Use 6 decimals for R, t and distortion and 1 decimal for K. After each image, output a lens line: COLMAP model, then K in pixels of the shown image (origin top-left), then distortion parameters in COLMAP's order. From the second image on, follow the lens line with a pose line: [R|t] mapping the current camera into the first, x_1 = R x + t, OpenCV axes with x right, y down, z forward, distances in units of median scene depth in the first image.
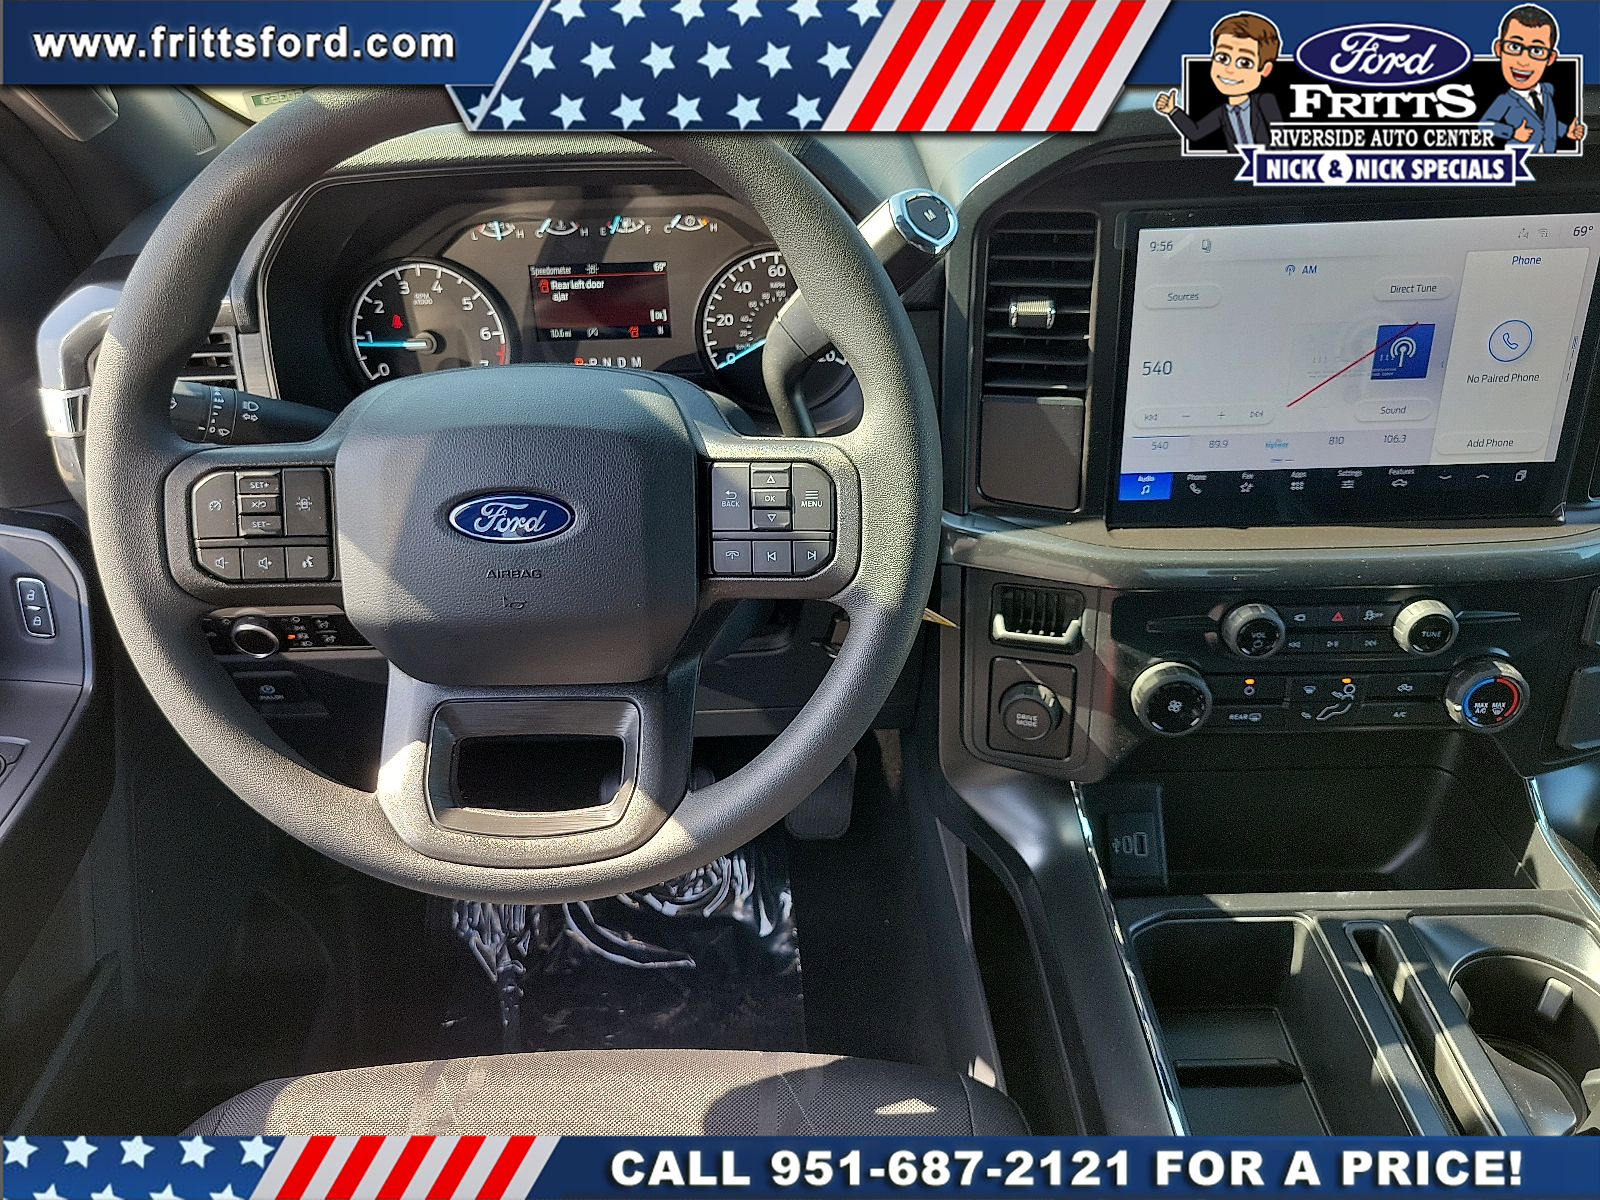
lens RADIAL K [[1219.7, 0, 796.1], [0, 1219.7, 593.8], [0, 0, 1]] dist [0.022724, -0.008976]
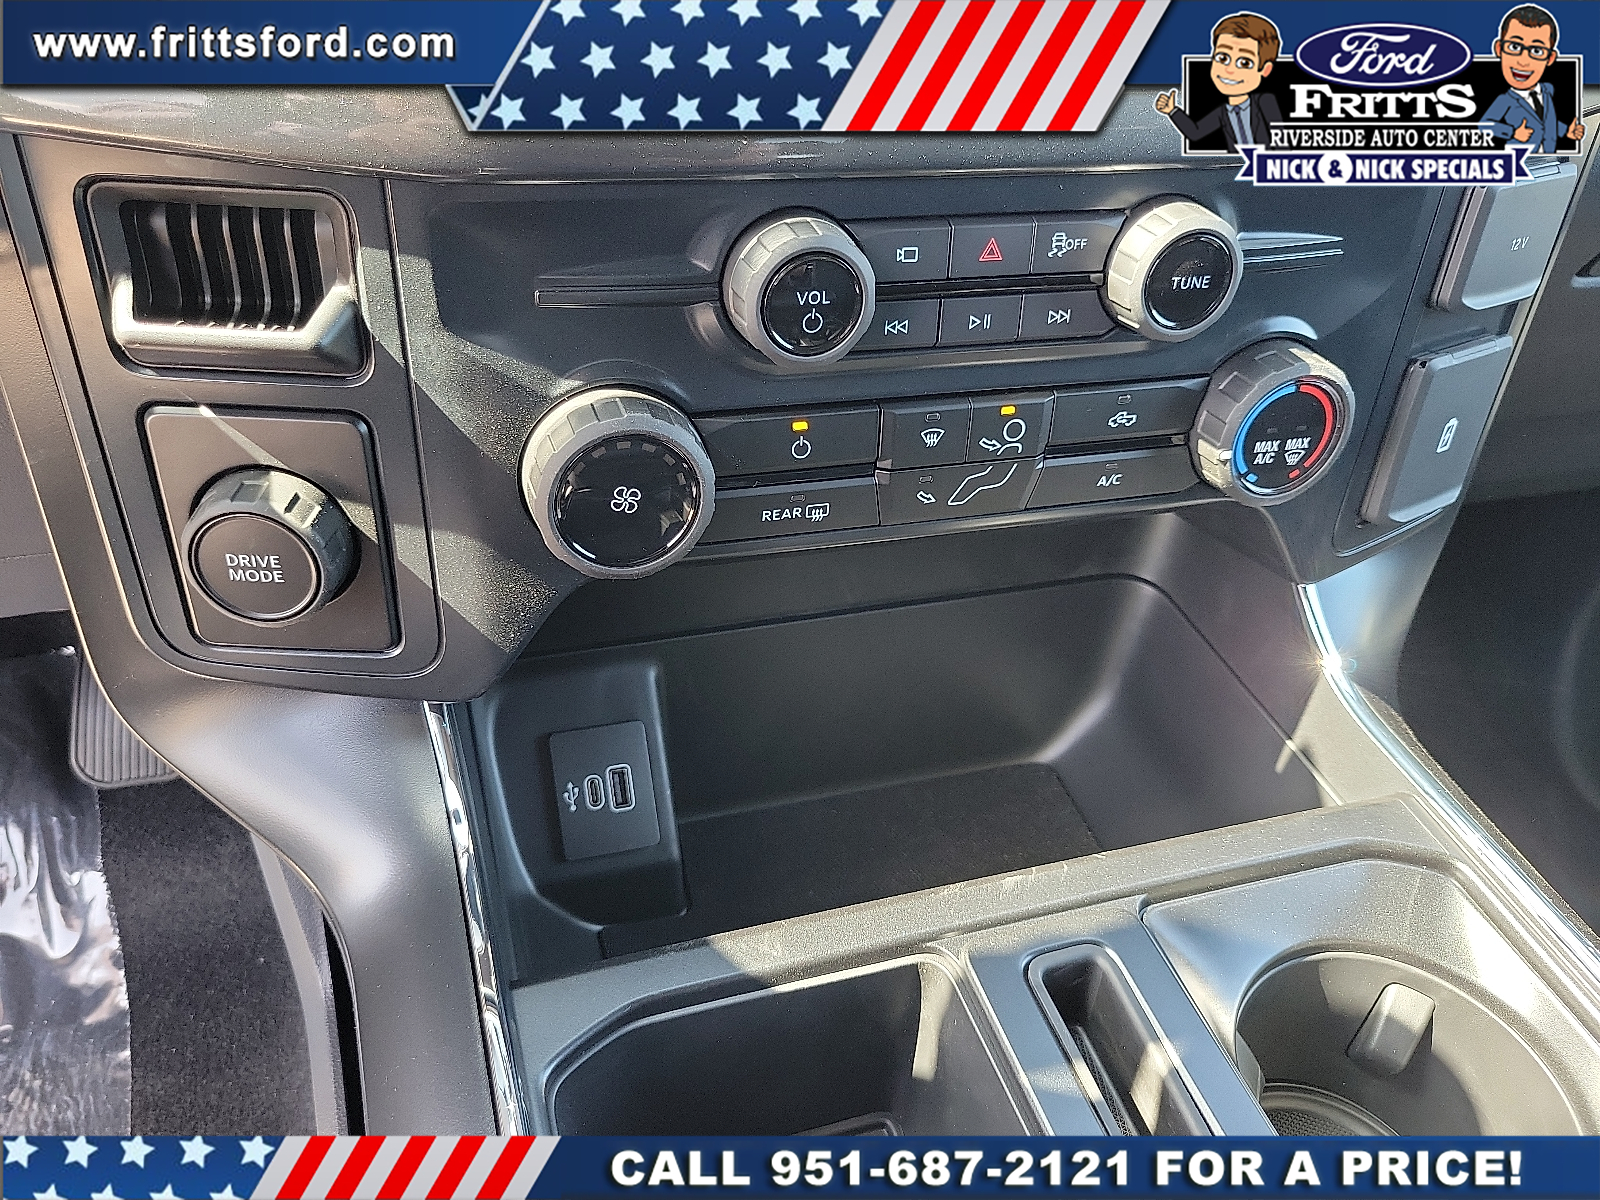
lens RADIAL K [[1219.7, 0, 800.4], [0, 1219.7, 608.6], [0, 0, 1]] dist [0.022724, -0.008976]
pose [[0.945243, -0.103678, 0.309460, 0.238860], [0.053740, 0.984701, 0.165756, 0.064647], [-0.321911, -0.140050, 0.936354, 0.610375]]
